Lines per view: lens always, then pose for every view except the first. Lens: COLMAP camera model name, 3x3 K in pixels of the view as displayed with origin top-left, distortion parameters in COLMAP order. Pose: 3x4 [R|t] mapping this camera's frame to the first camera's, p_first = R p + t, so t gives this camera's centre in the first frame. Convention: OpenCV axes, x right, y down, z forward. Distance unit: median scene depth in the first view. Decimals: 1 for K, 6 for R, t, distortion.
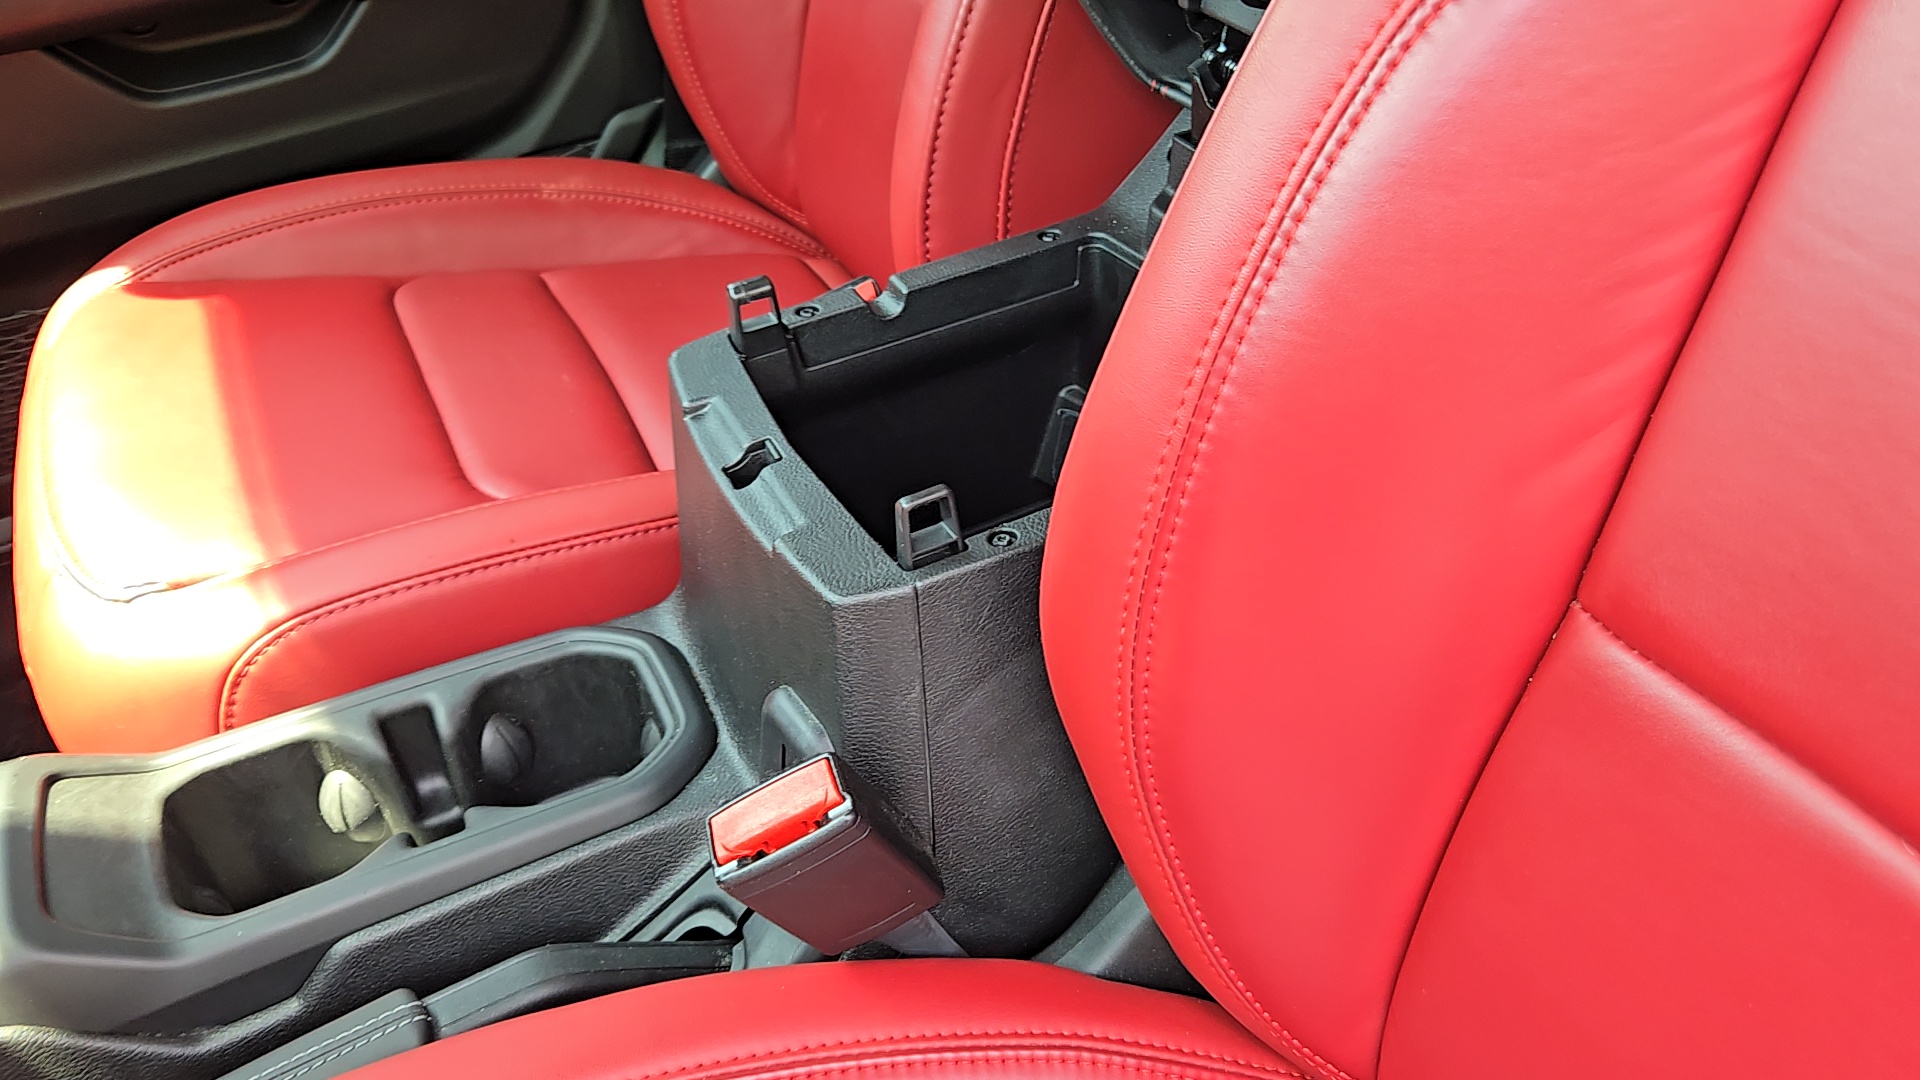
lens RADIAL K [[1608.9, 0, 956.8], [0, 1608.9, 538.6], [0, 0, 1]] dist [-0.015191, 0.033206]
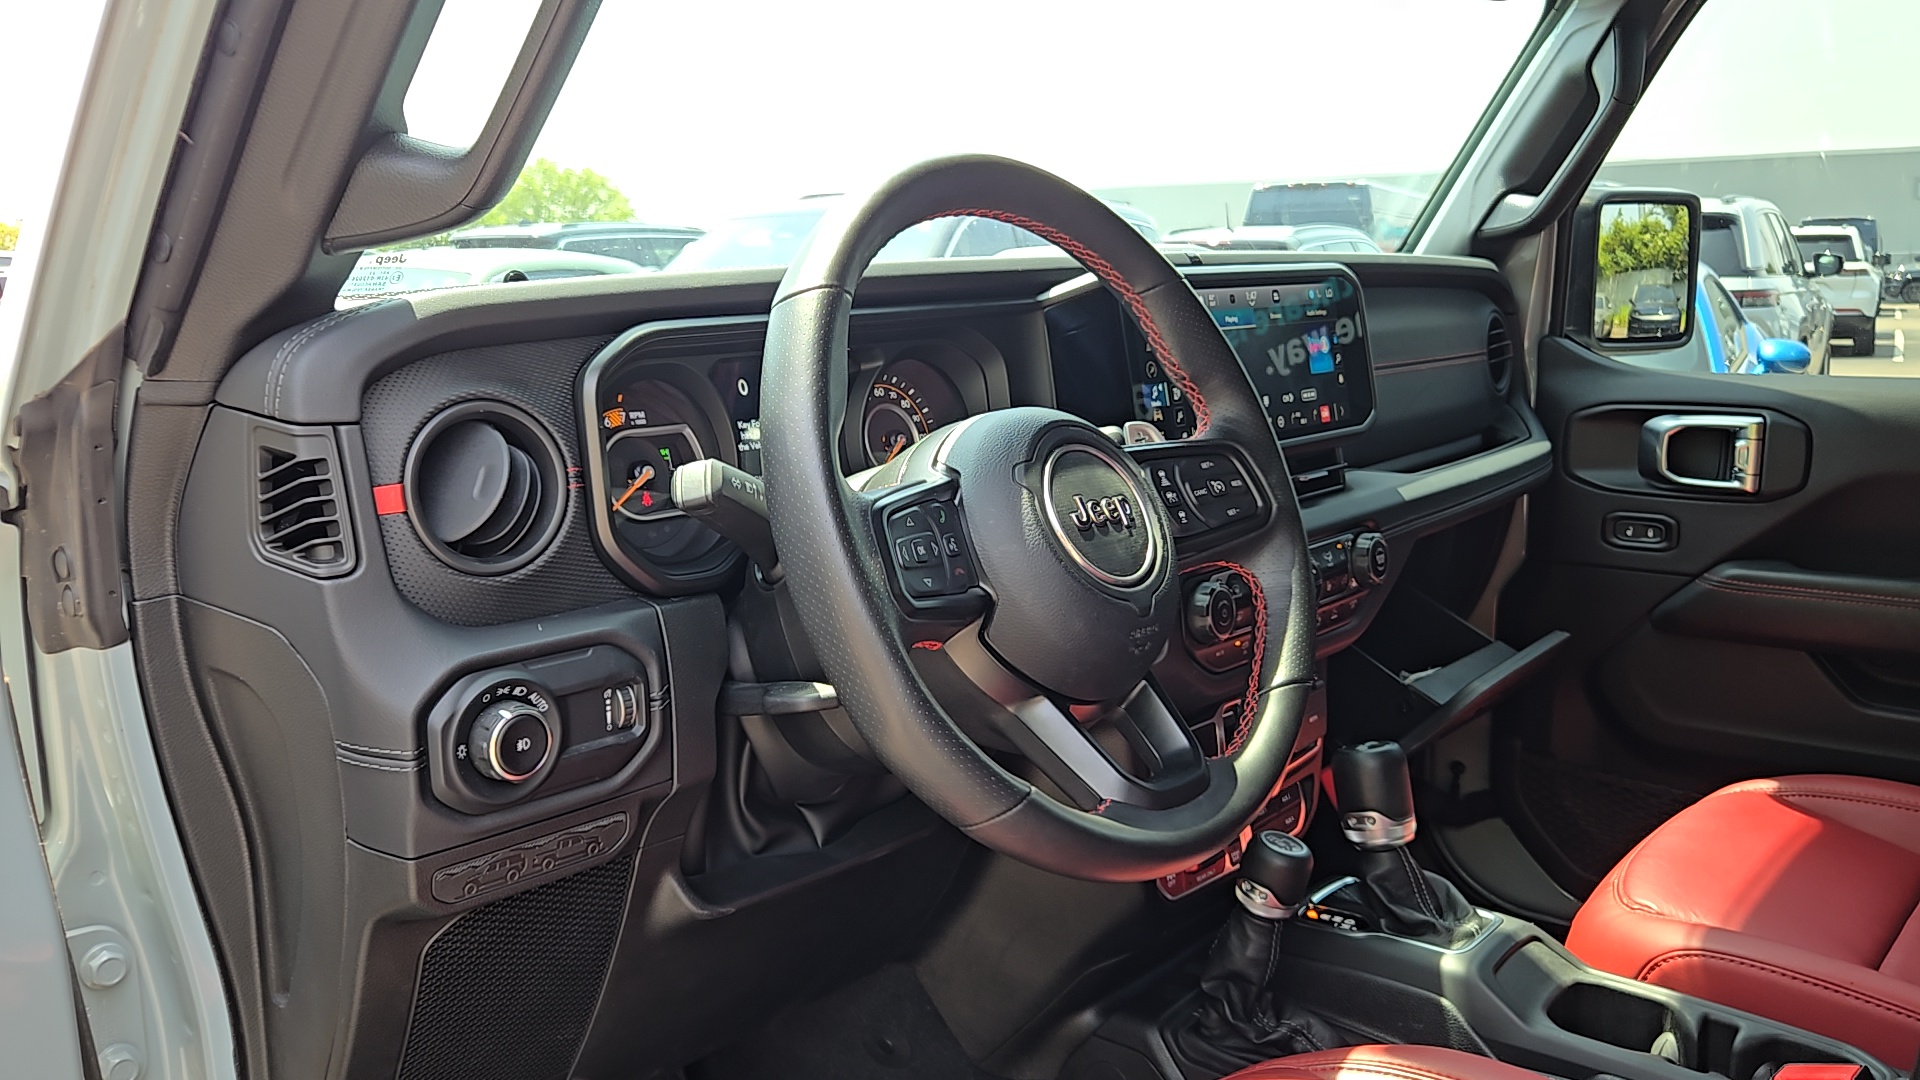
lens RADIAL K [[1608.9, 0, 952.3], [0, 1608.9, 528.2], [0, 0, 1]] dist [-0.015191, 0.033206]
pose [[0.409905, 0.222761, -0.884509, 0.669848], [-0.561489, 0.825834, -0.052226, 0.217987], [0.718824, 0.518050, 0.463591, -0.581041]]
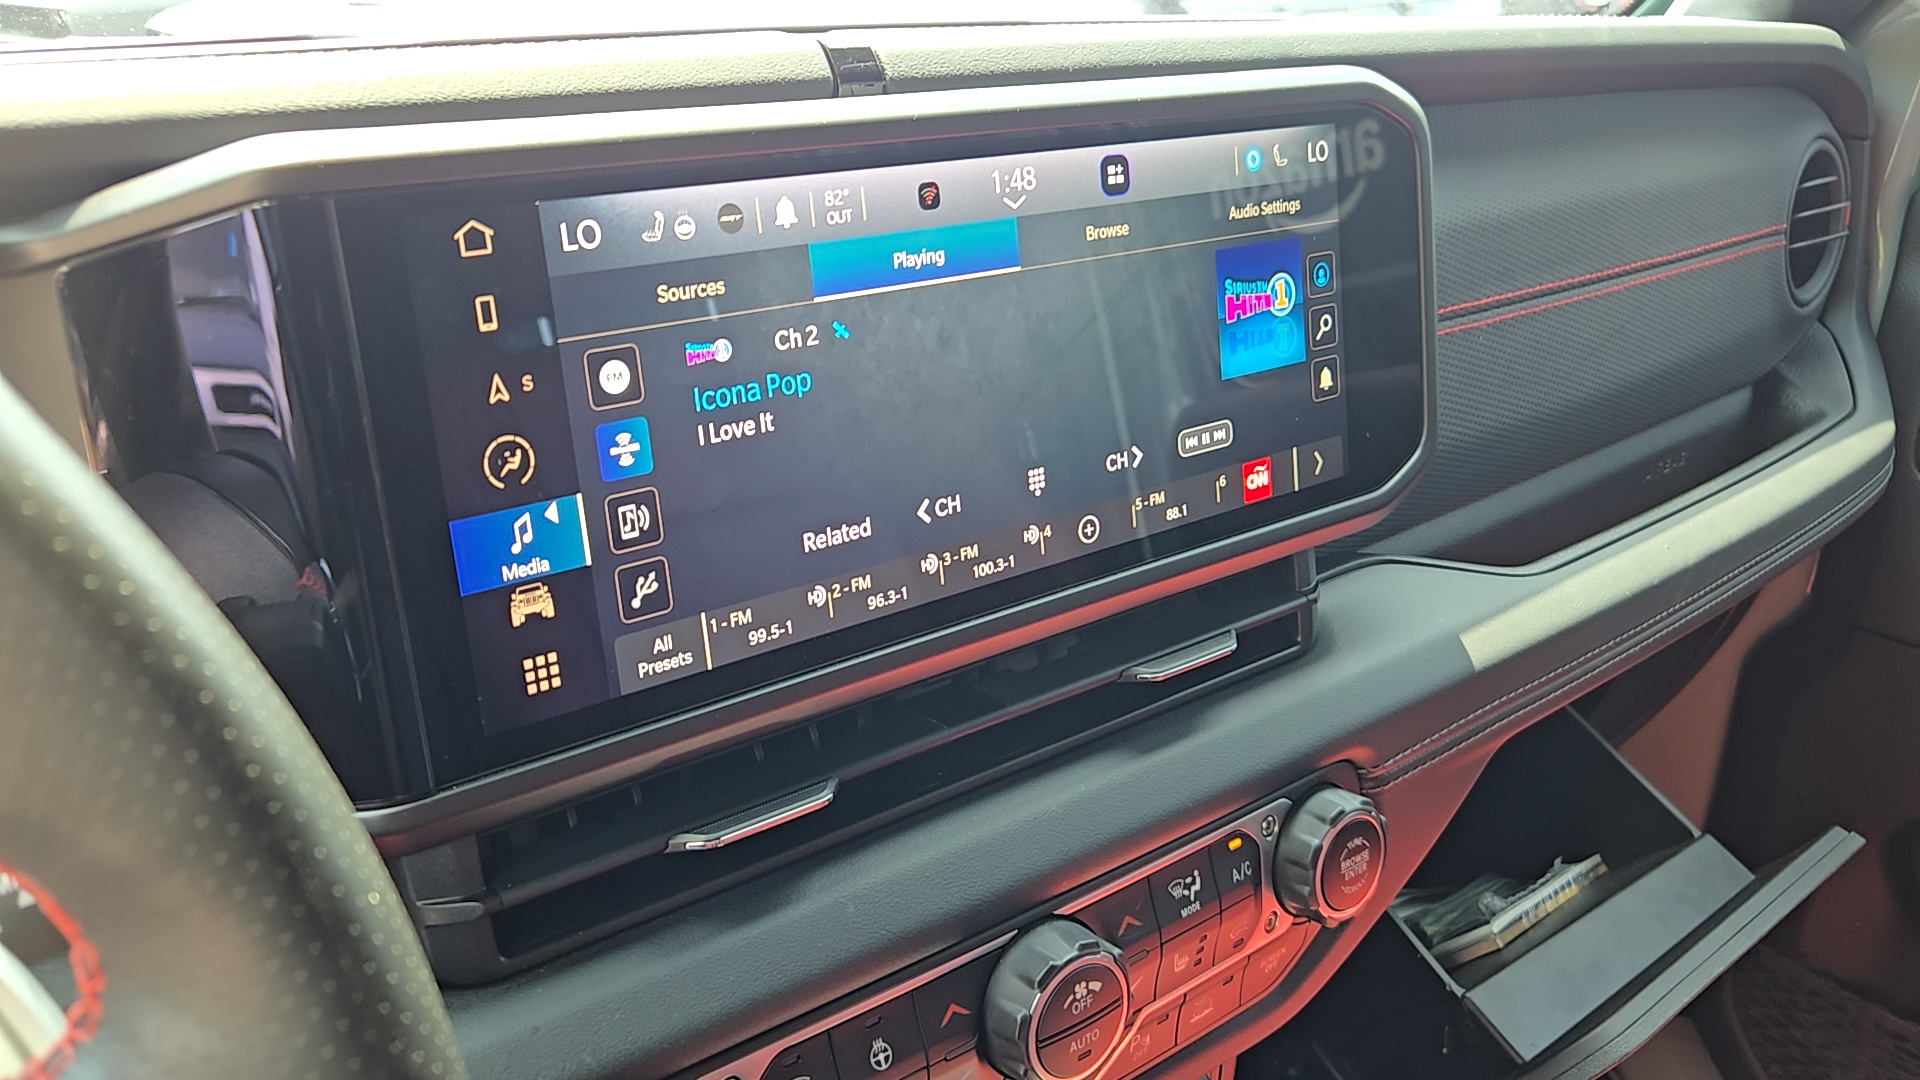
lens RADIAL K [[1608.9, 0, 976.7], [0, 1608.9, 528.4], [0, 0, 1]] dist [-0.015191, 0.033206]
pose [[0.243868, 0.424209, -0.872109, -0.243048], [-0.615656, 0.762538, 0.198755, -0.289214], [0.749330, 0.488450, 0.447126, 0.133088]]
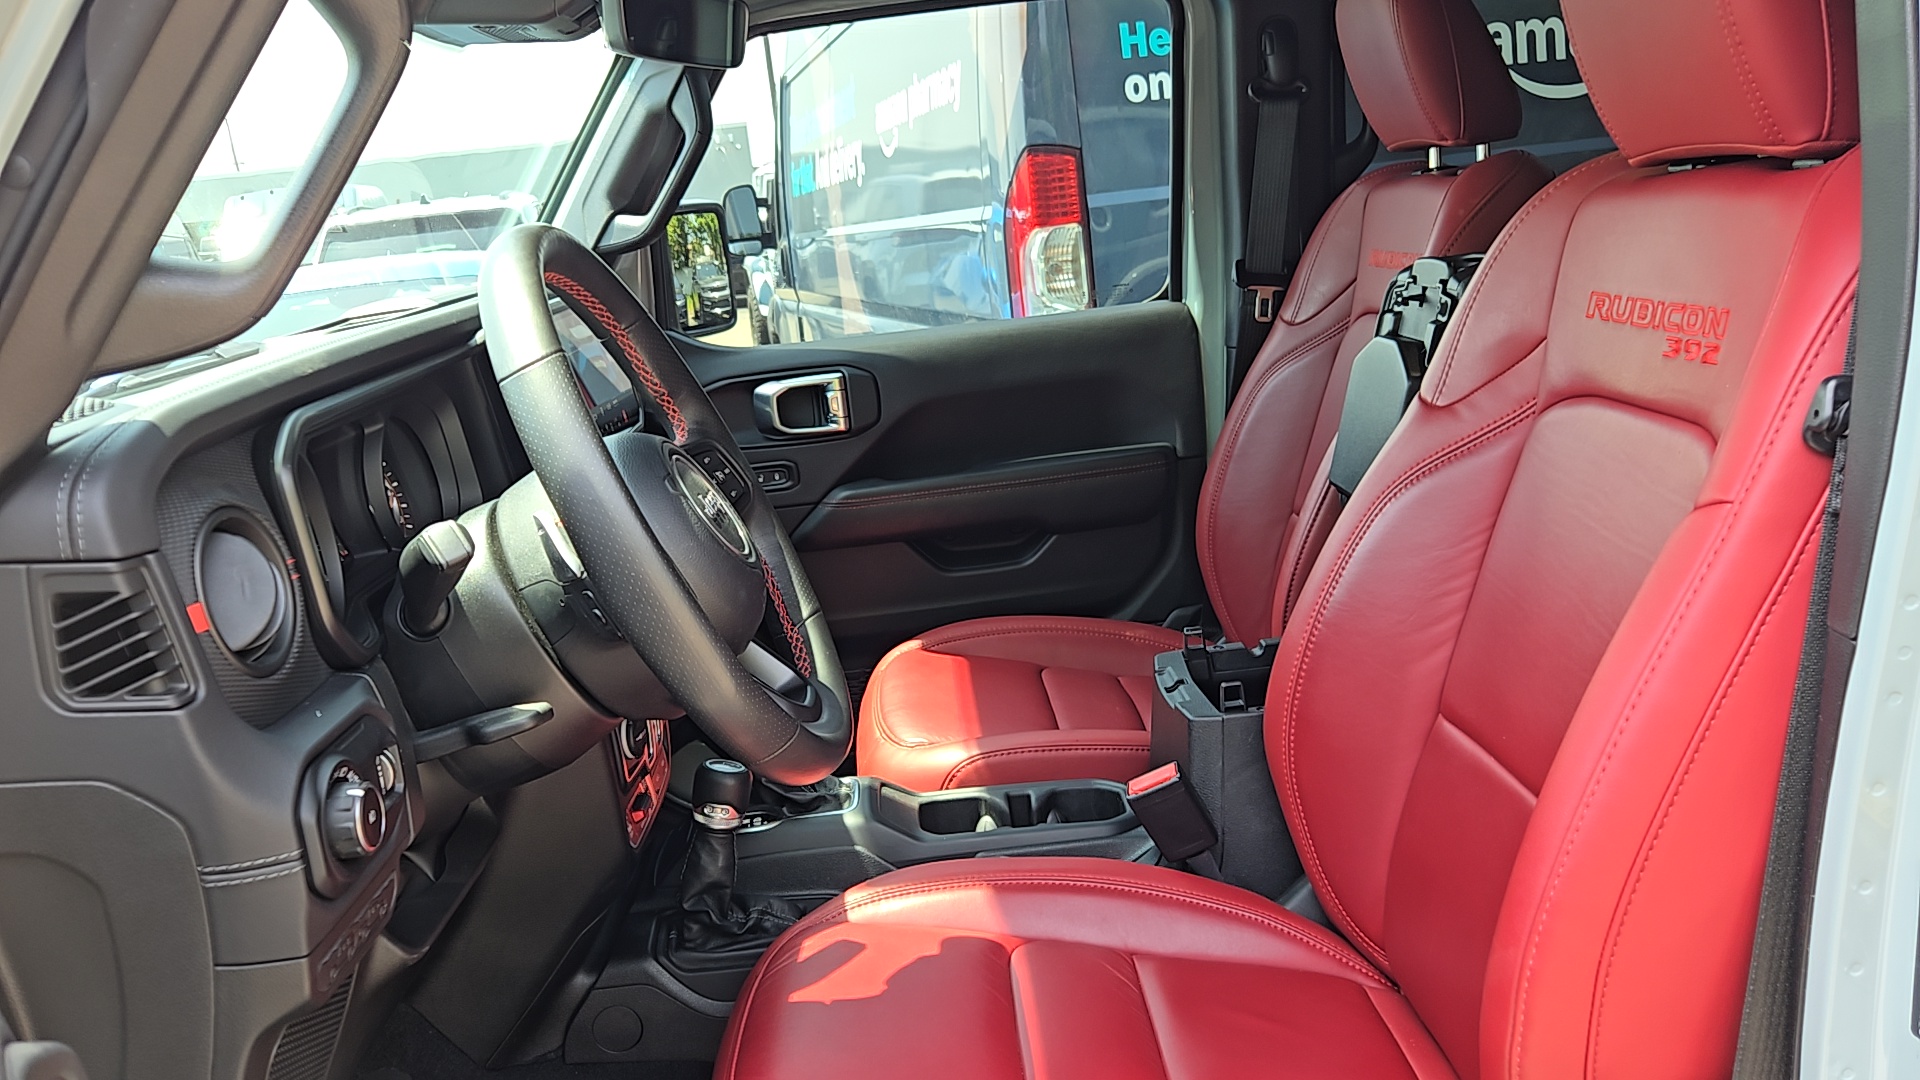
lens RADIAL K [[1608.9, 0, 969.5], [0, 1608.9, 536.4], [0, 0, 1]] dist [-0.015191, 0.033206]
pose [[0.924945, 0.069115, -0.373765, 0.424497], [-0.206683, 0.916703, -0.341961, 0.571440], [0.318997, 0.393546, 0.862185, -1.148650]]
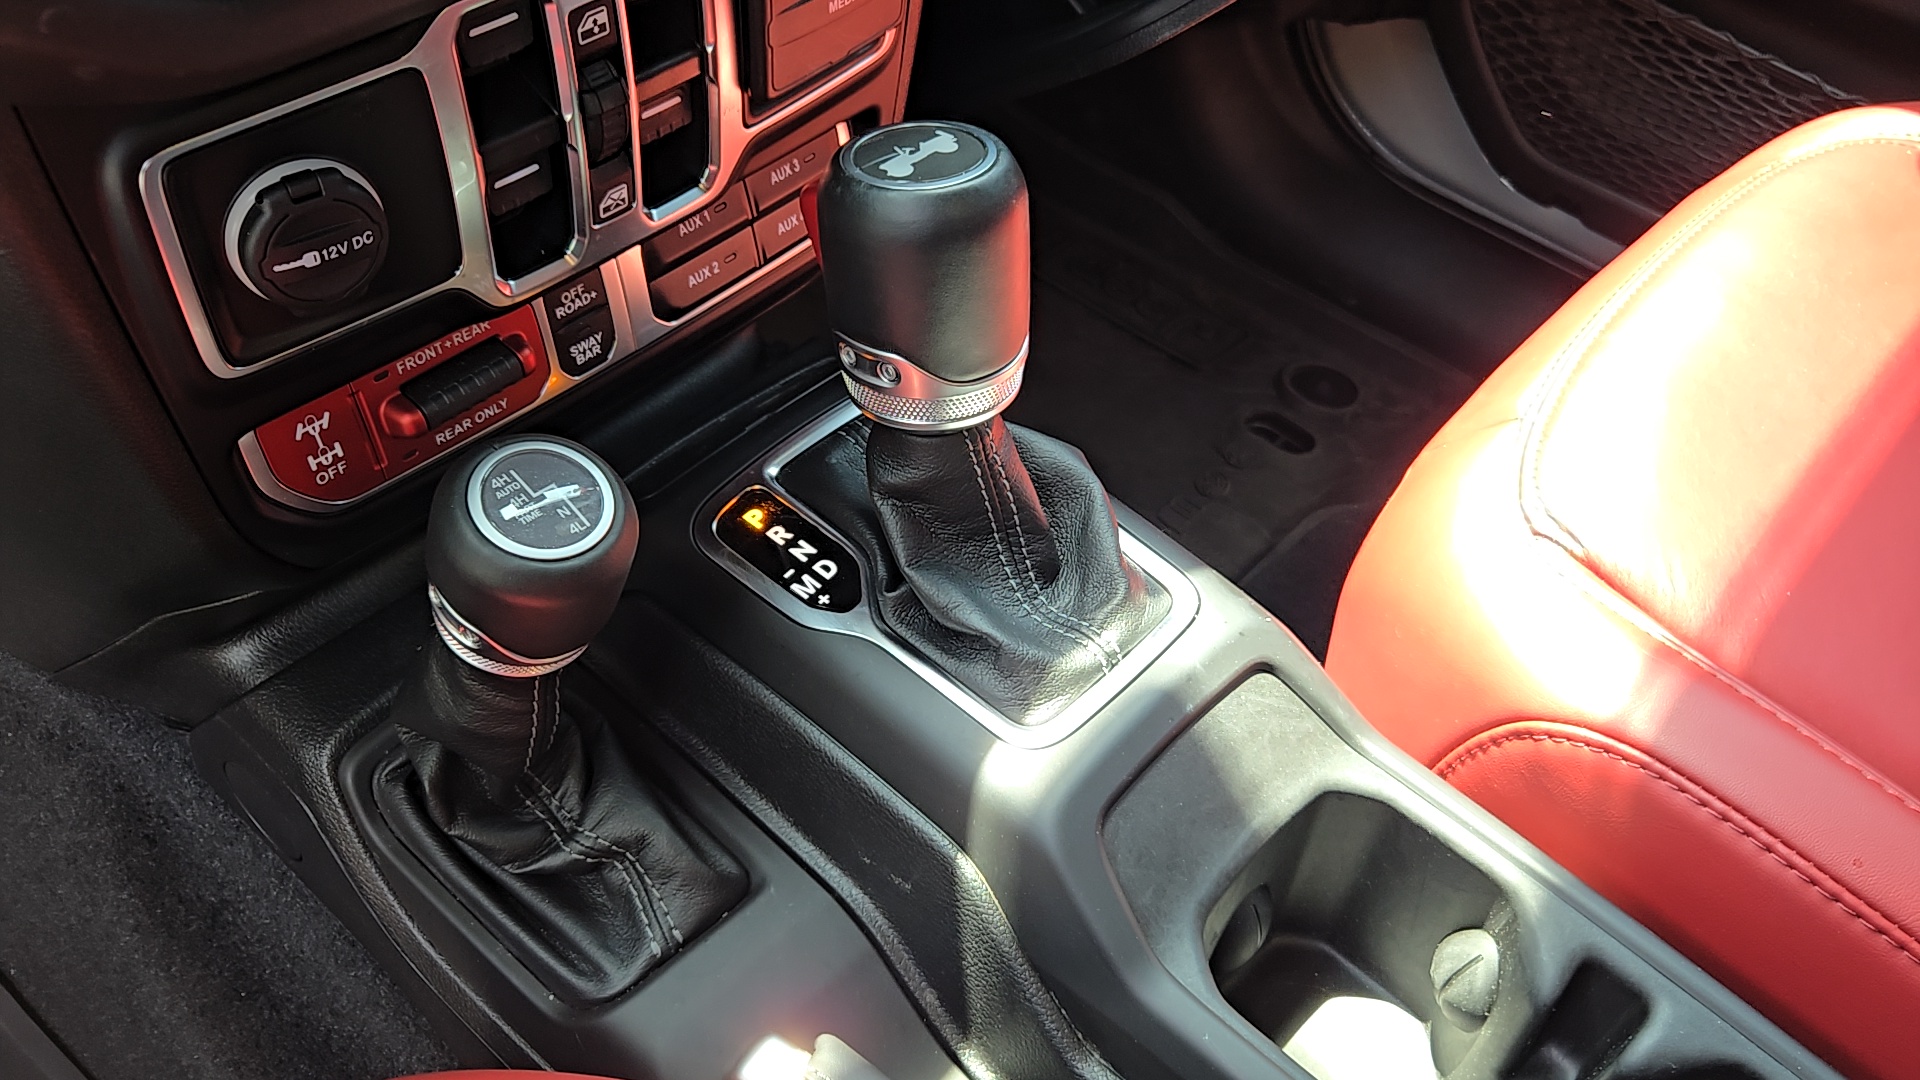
lens RADIAL K [[1608.9, 0, 960.4], [0, 1608.9, 520.4], [0, 0, 1]] dist [-0.015191, 0.033206]
pose [[0.369168, 0.757404, -0.538566, -0.233993], [-0.644308, 0.626209, 0.439009, -0.128542], [0.669763, 0.184934, 0.719178, 0.306781]]
